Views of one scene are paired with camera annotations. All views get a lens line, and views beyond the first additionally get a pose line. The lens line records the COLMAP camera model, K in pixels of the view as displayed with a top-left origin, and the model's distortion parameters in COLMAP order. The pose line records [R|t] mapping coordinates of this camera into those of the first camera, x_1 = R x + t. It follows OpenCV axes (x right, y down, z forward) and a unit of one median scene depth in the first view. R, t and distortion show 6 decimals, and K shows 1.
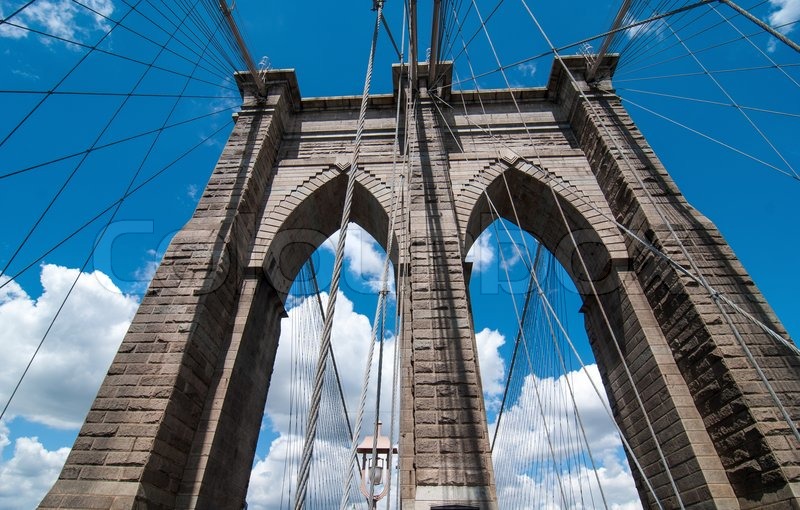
lens RADIAL K [[384.5, 0, 400.0], [0, 384.5, 255.0], [0, 0, 1]] dist [0.000652, 0.000191]
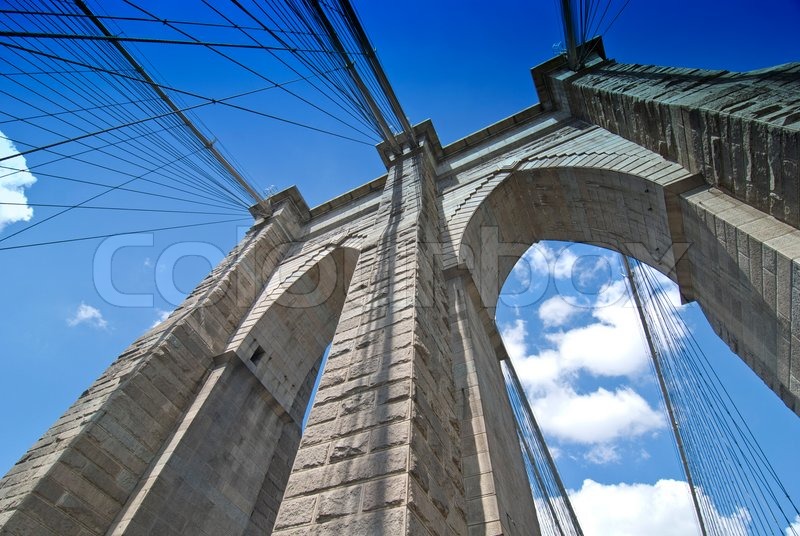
lens RADIAL K [[377.2, 0, 398.9], [0, 377.2, 255.5], [0, 0, 1]] dist [-0.008824, -0.000736]
pose [[0.918754, -0.325711, -0.223165, 0.183901], [0.218099, 0.889824, -0.400806, 0.202613], [0.329125, 0.319570, 0.888567, 0.252558]]
